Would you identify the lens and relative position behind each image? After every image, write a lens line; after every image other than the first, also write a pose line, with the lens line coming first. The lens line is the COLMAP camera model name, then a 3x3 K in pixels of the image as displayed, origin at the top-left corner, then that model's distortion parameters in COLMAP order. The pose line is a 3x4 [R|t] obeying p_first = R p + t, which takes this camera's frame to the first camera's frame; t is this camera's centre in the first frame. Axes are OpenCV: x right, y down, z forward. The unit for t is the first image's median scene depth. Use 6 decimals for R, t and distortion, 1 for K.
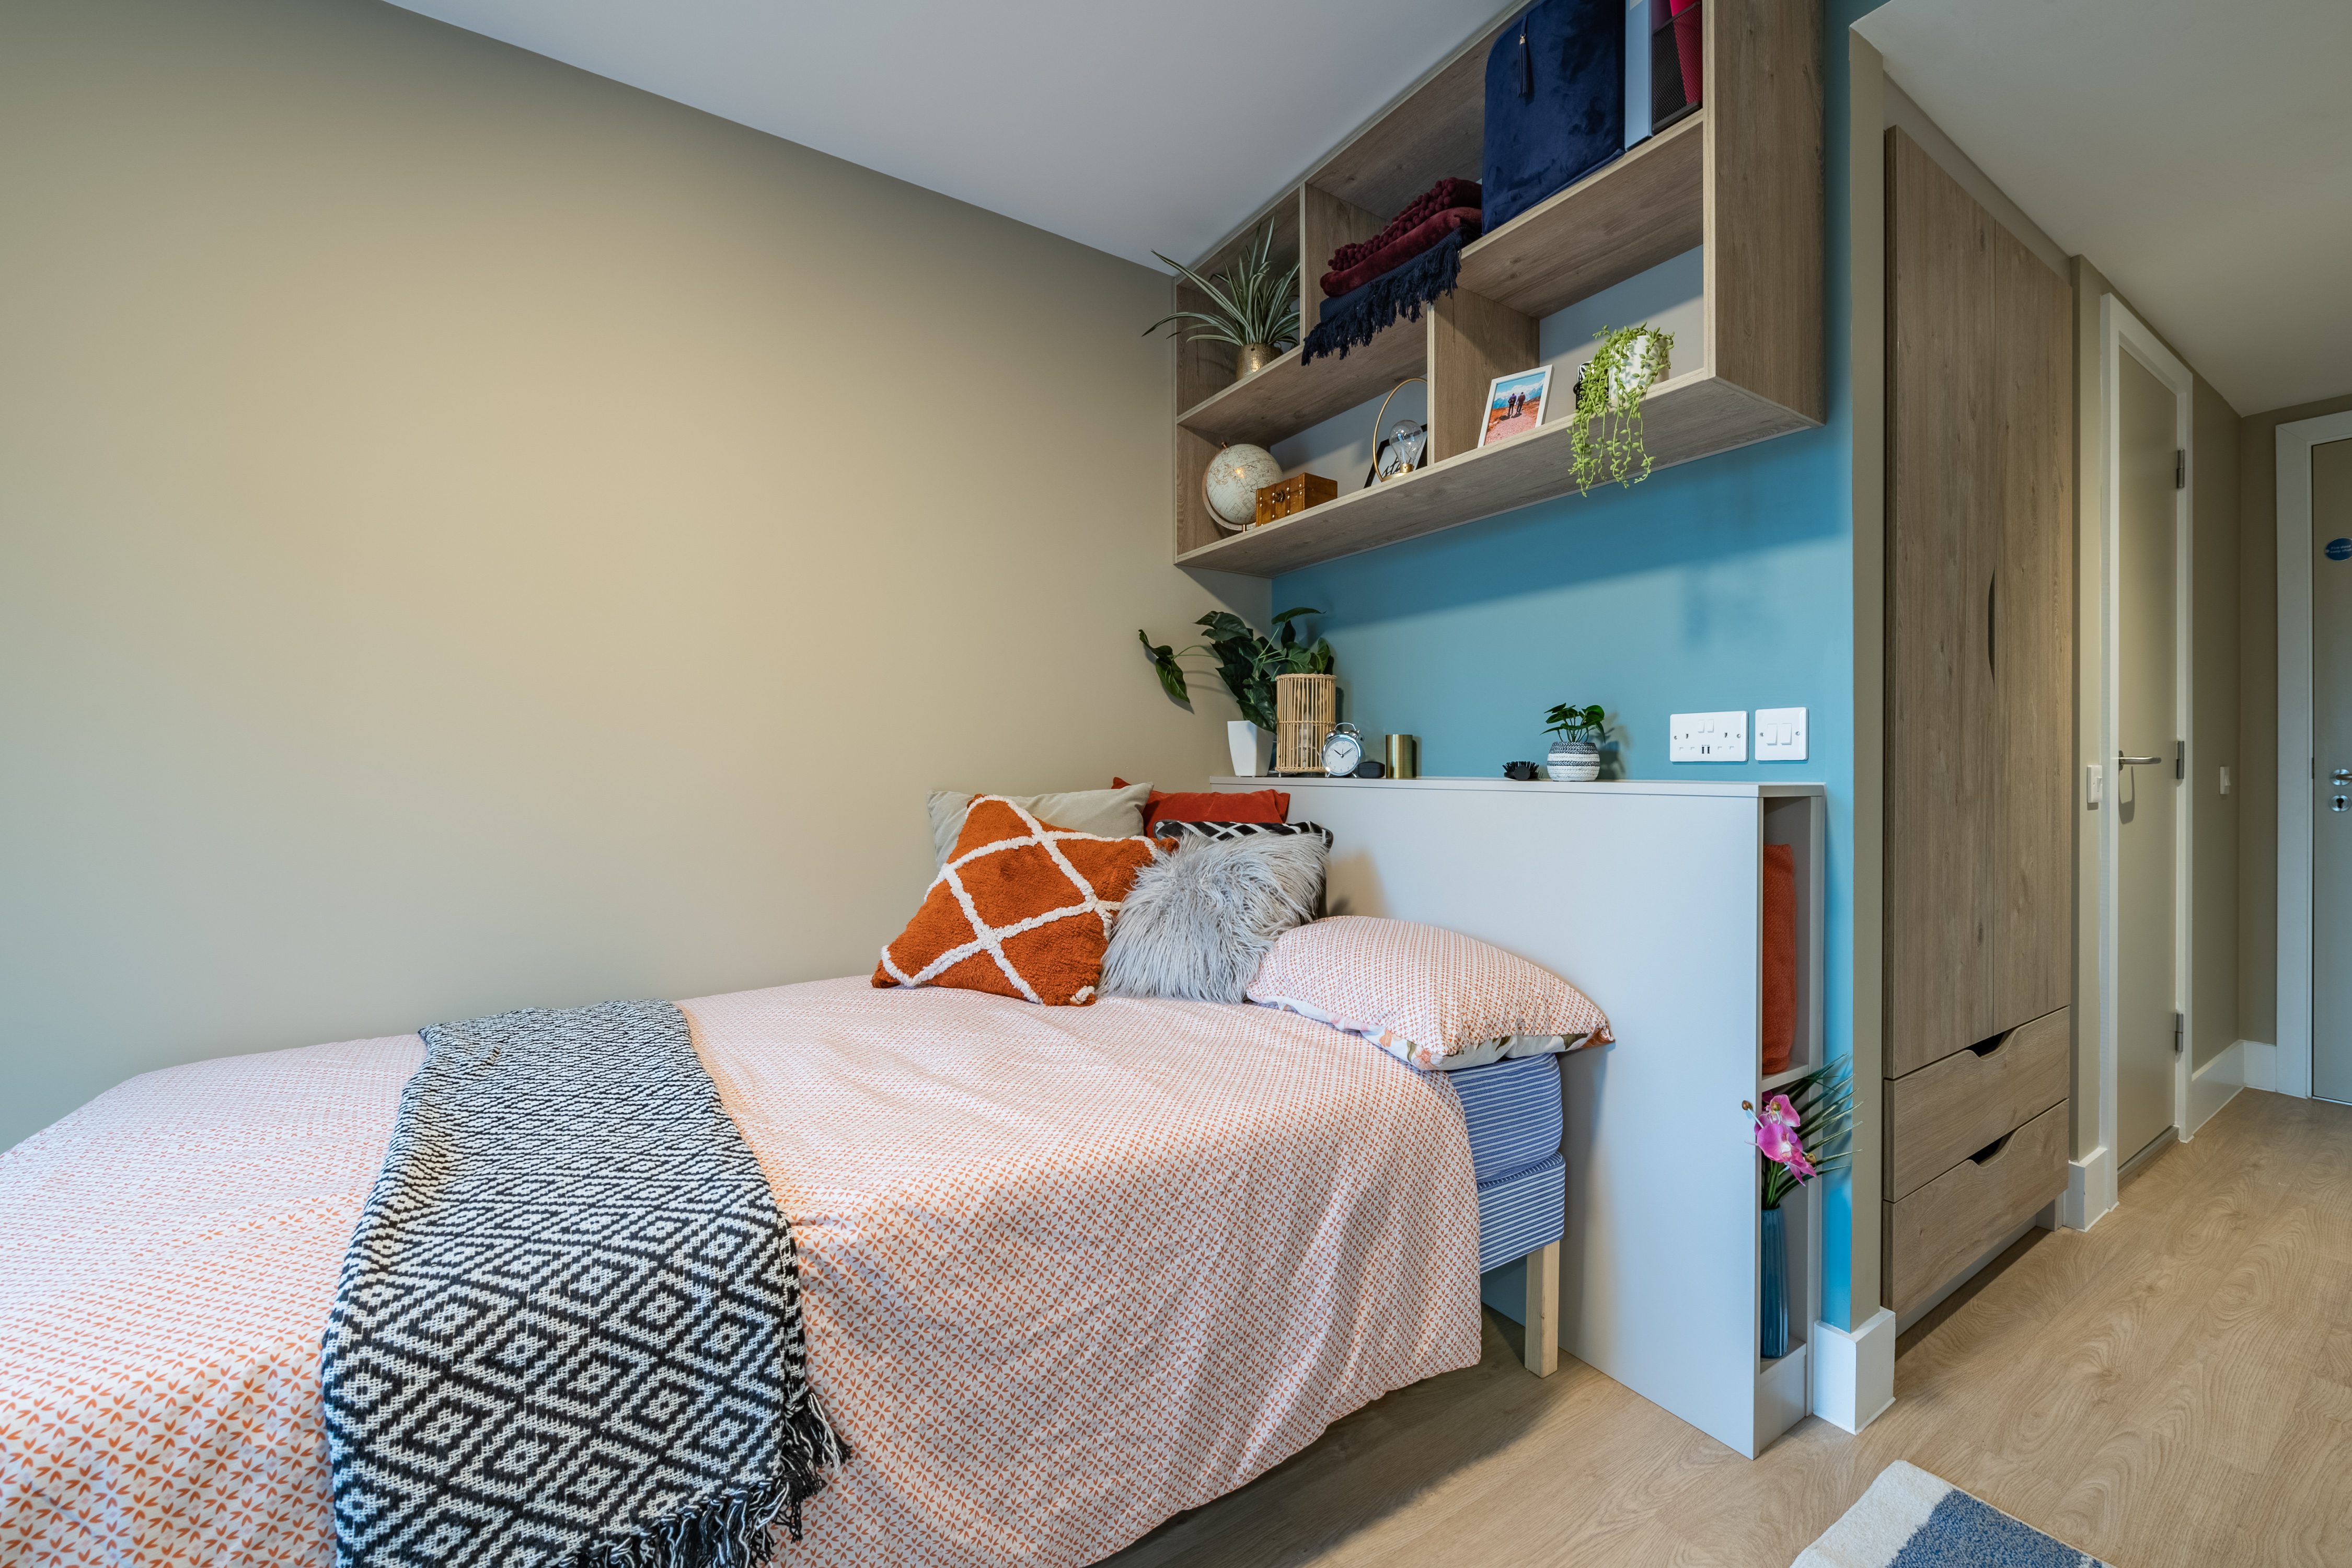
lens RADIAL K [[1006.1, 0, 1173.4], [0, 1006.1, 778.3], [0, 0, 1]] dist [-0.002463, -0.000431]
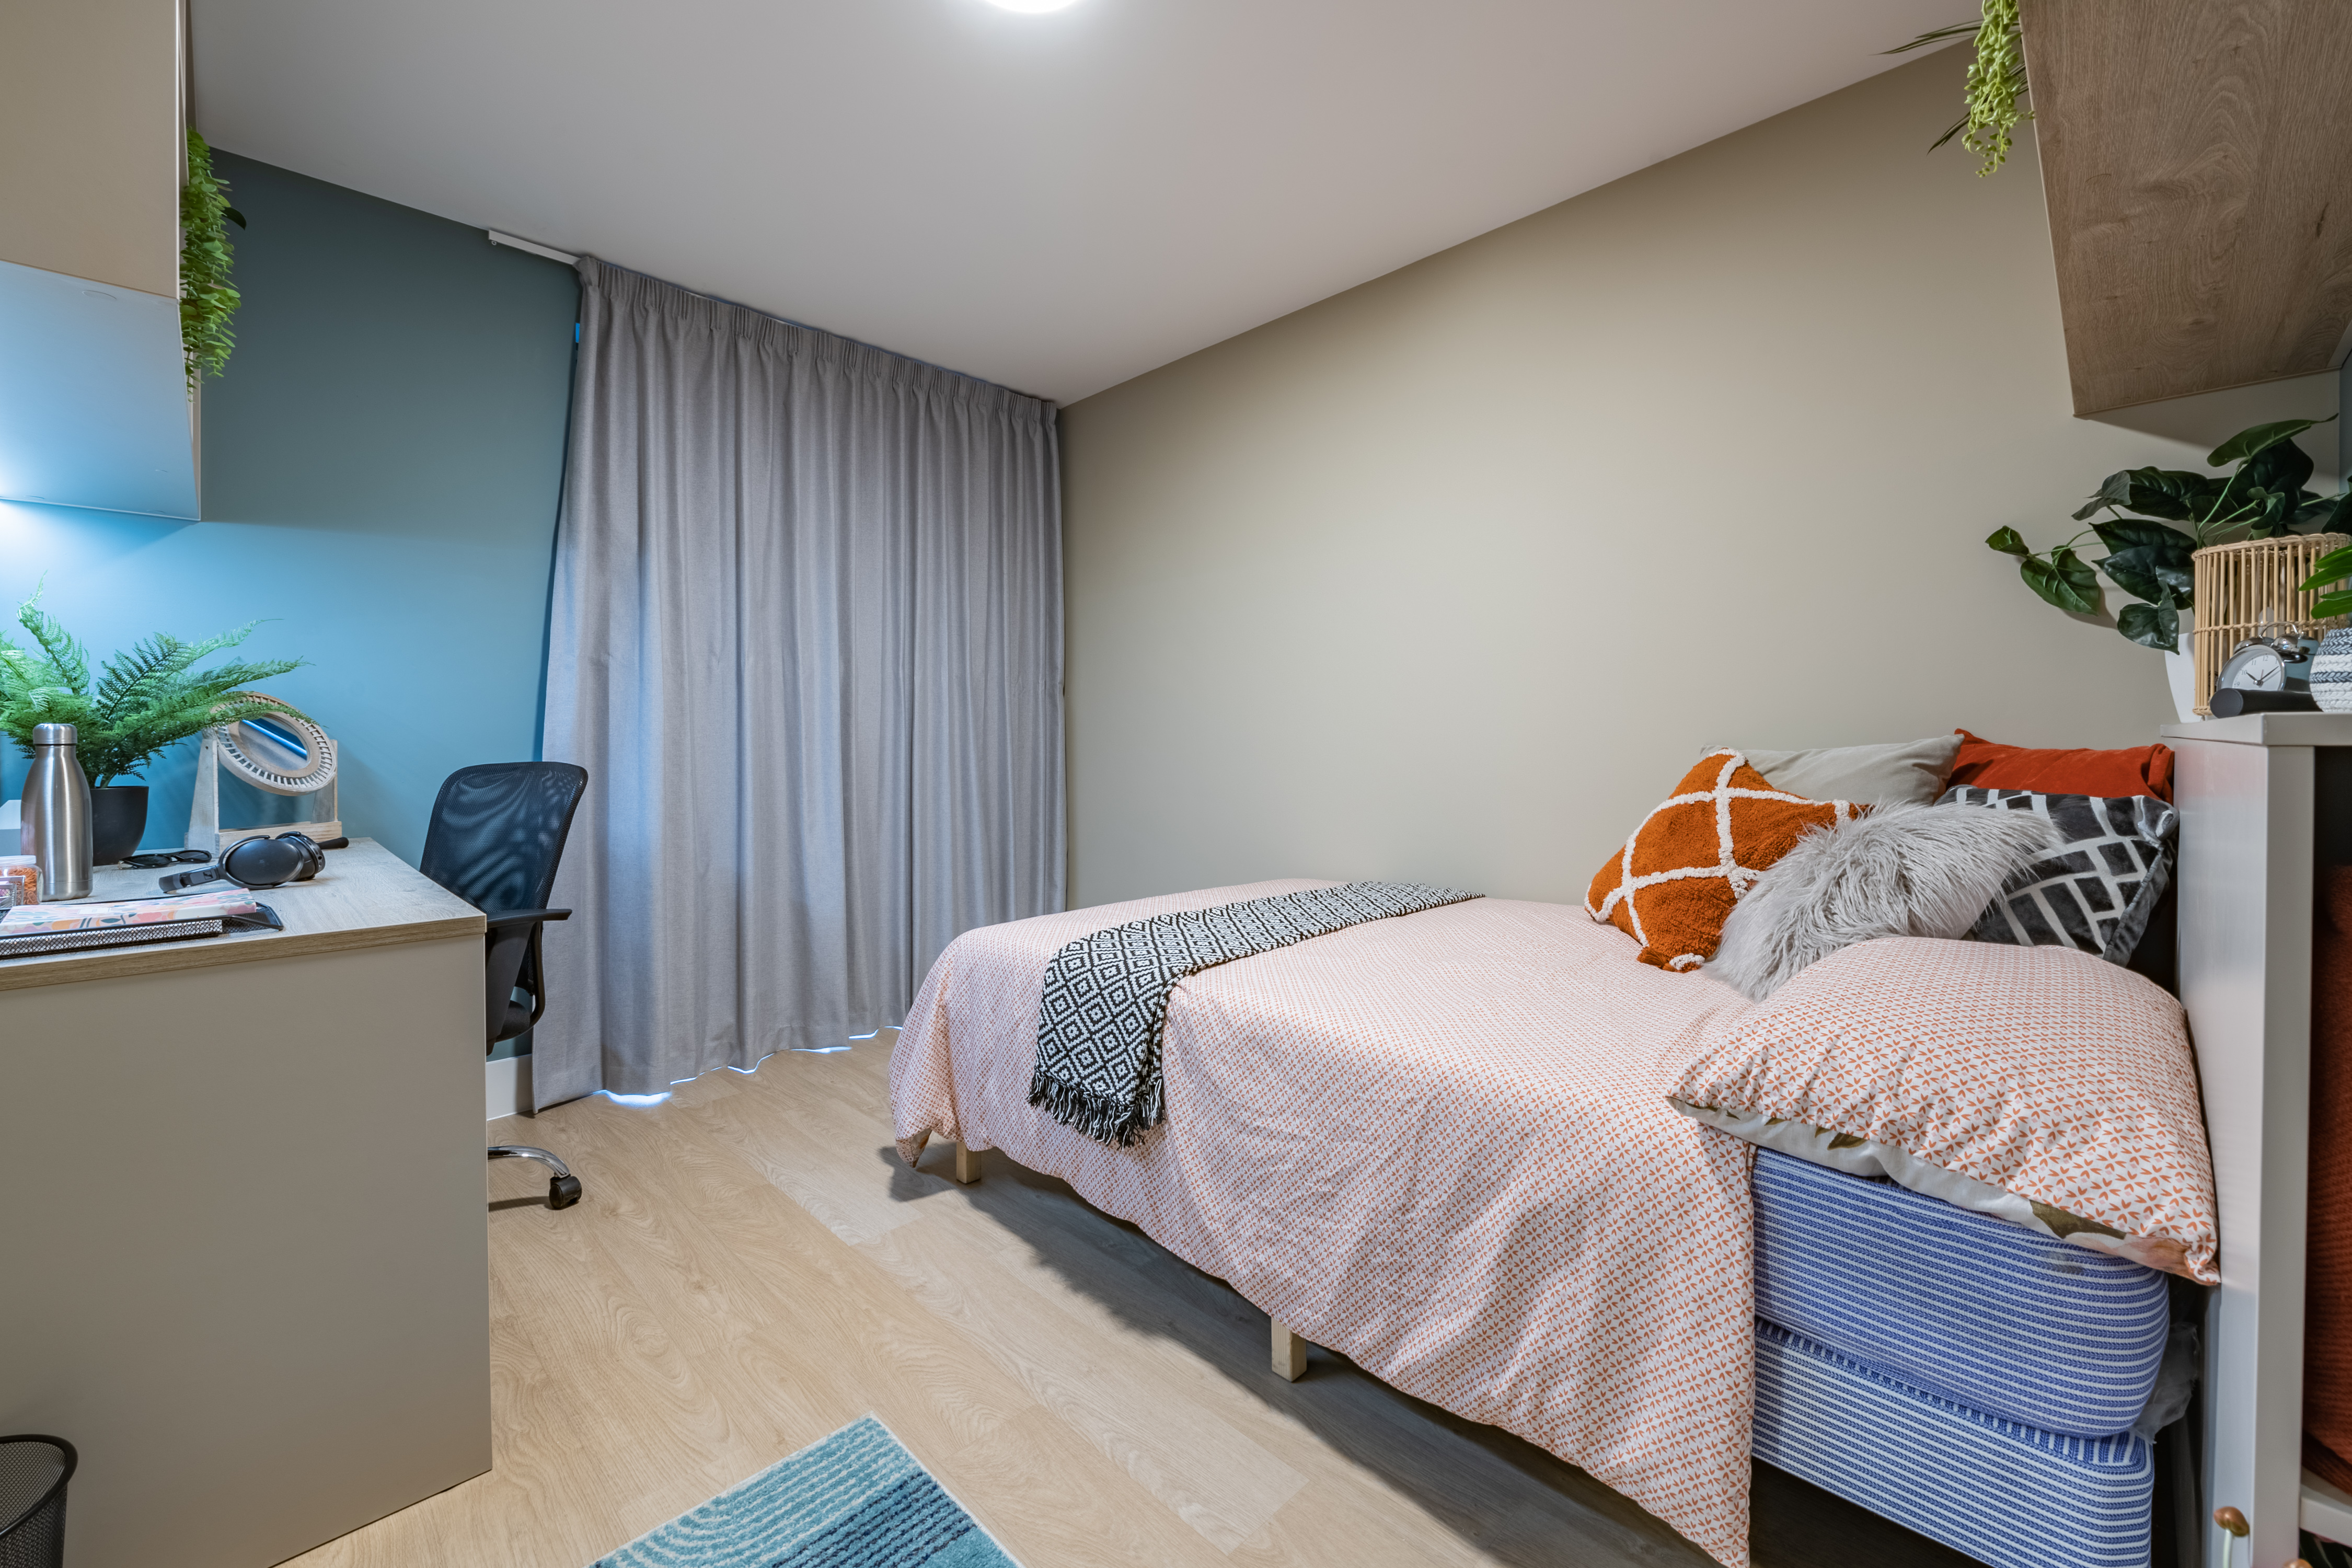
lens RADIAL K [[938.7, 0, 1293.7], [0, 938.7, 752.5], [0, 0, 1]] dist [0.000687, -0.000027]
pose [[0.228304, 0.006689, -0.973567, 0.682871], [0.000949, 0.999974, 0.007093, 0.015234], [0.973589, -0.002543, 0.228292, 0.452043]]
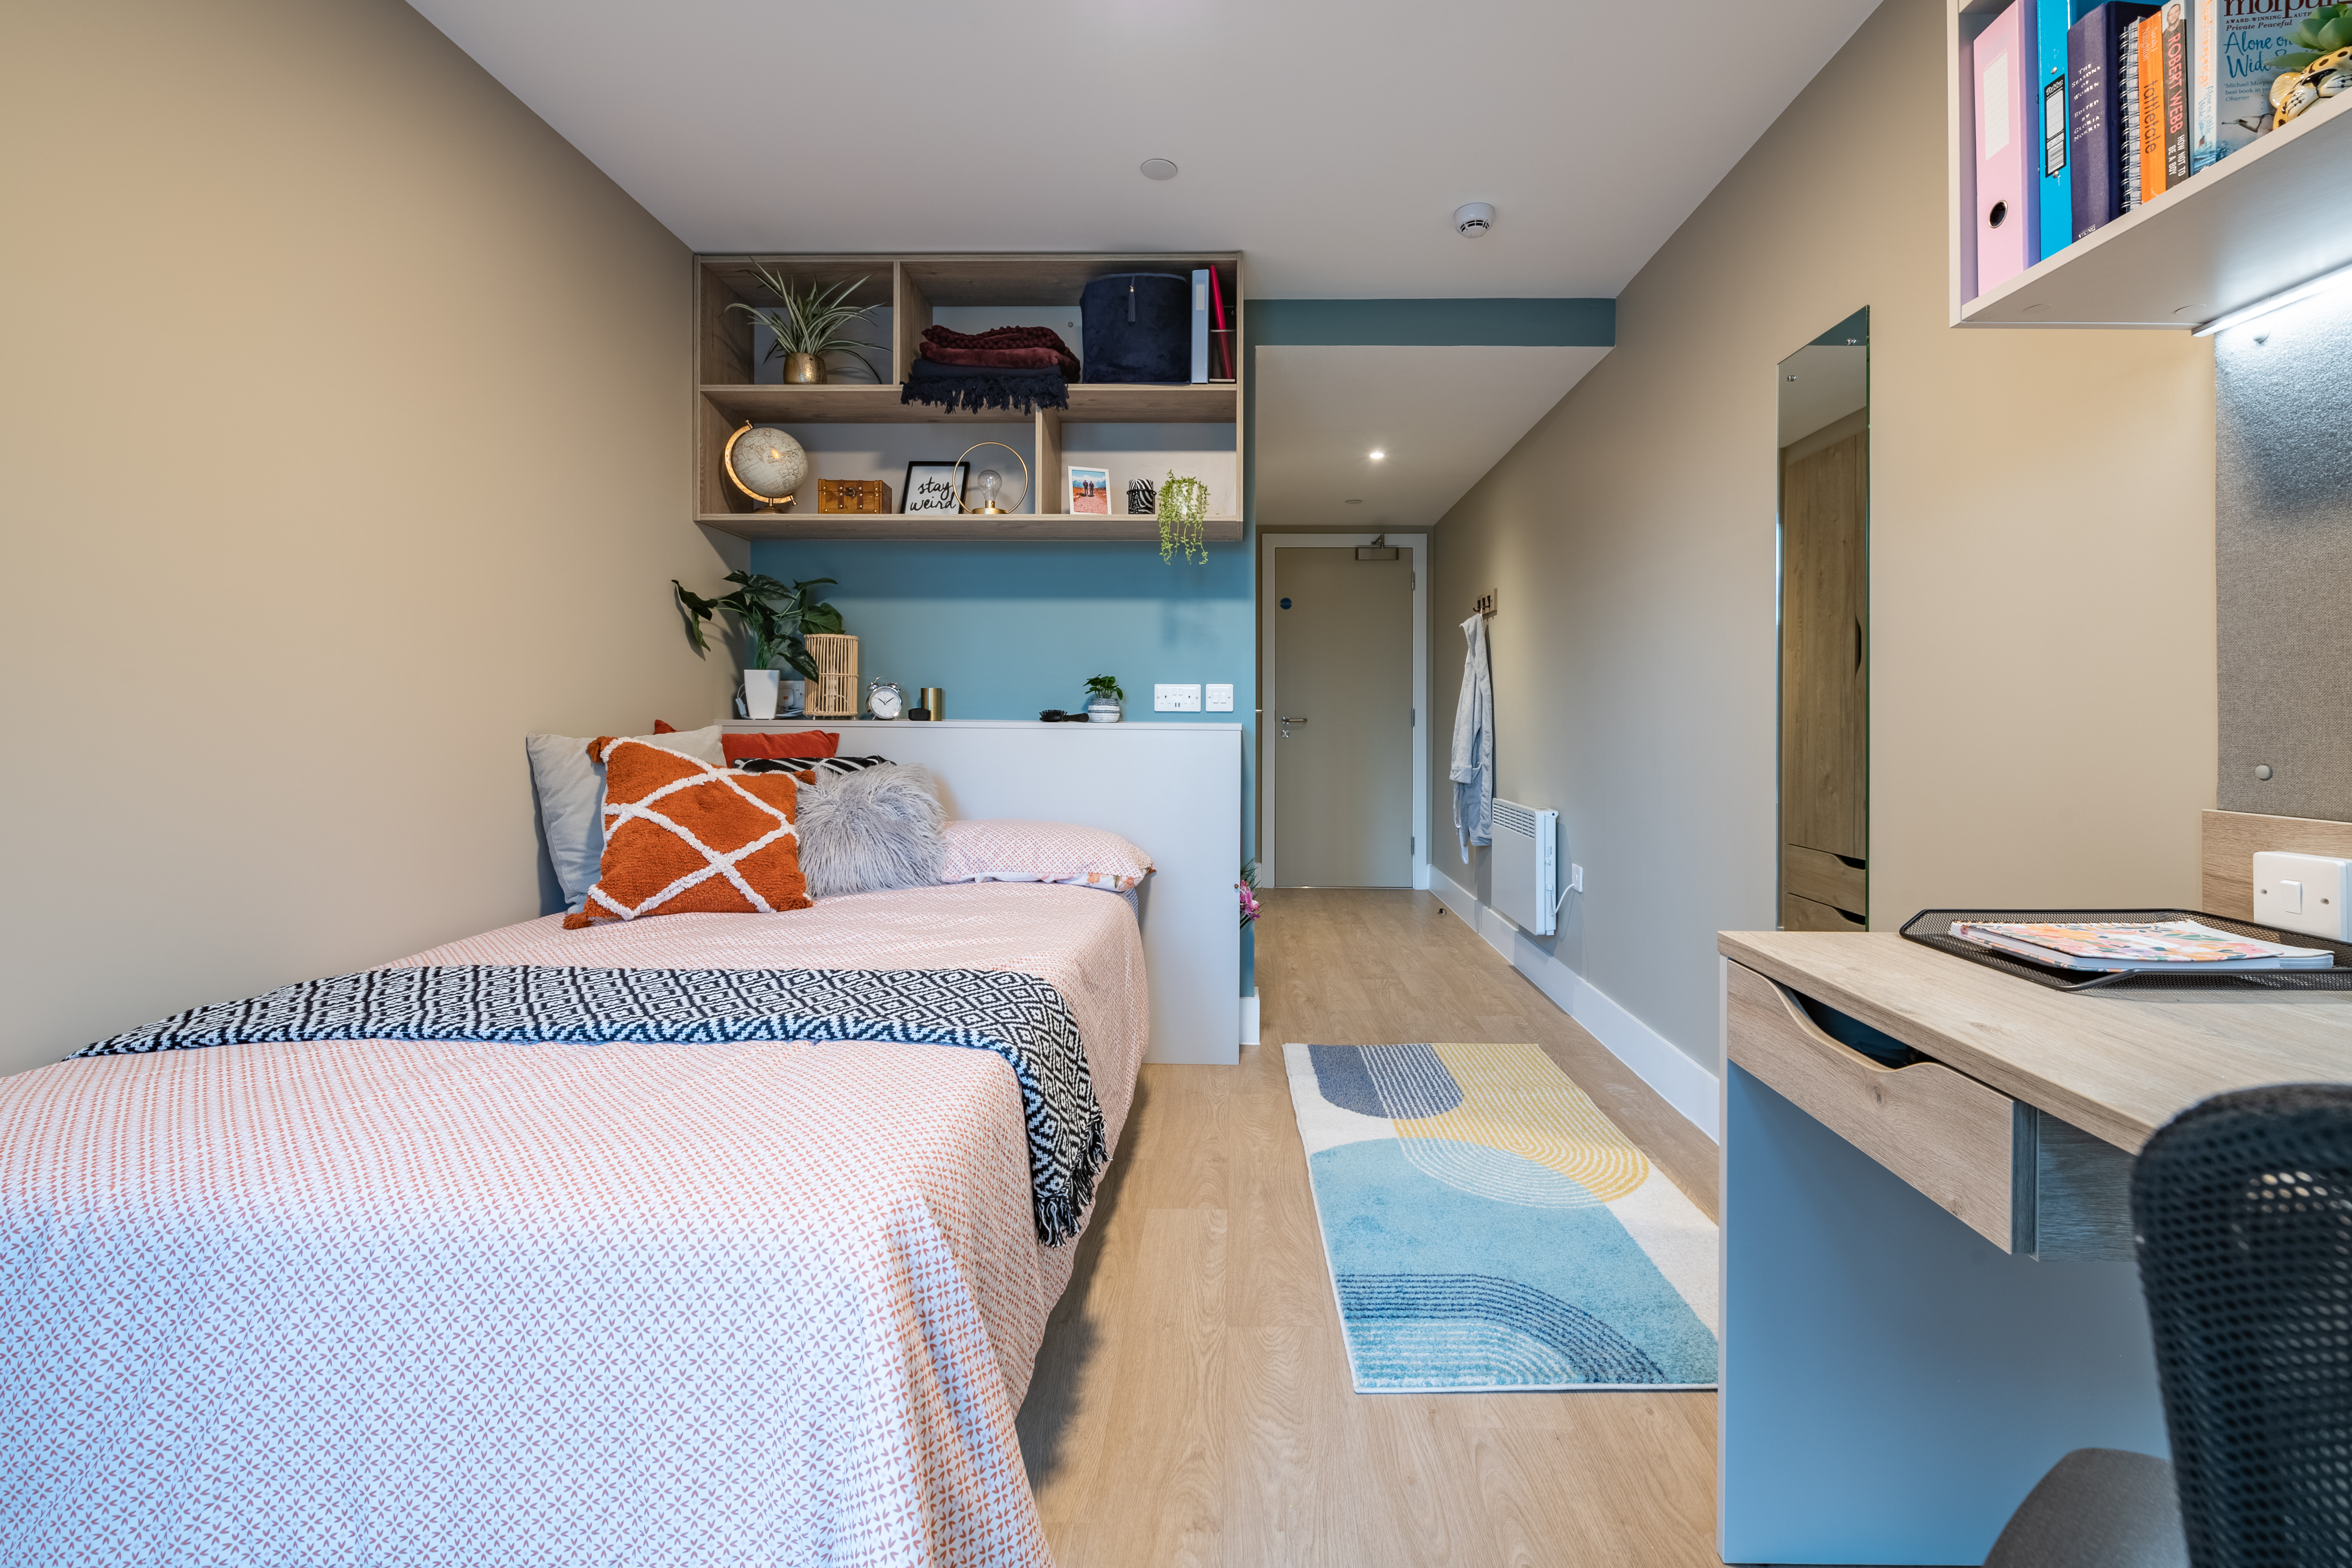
lens RADIAL K [[994.3, 0, 1179.6], [0, 994.3, 722.8], [0, 0, 1]] dist [-0.000351, -0.000086]
pose [[0.621989, -0.001119, 0.783025, -0.747150], [-0.000507, 0.999998, 0.001832, 0.000390], [-0.783026, -0.001537, 0.621987, -0.094300]]
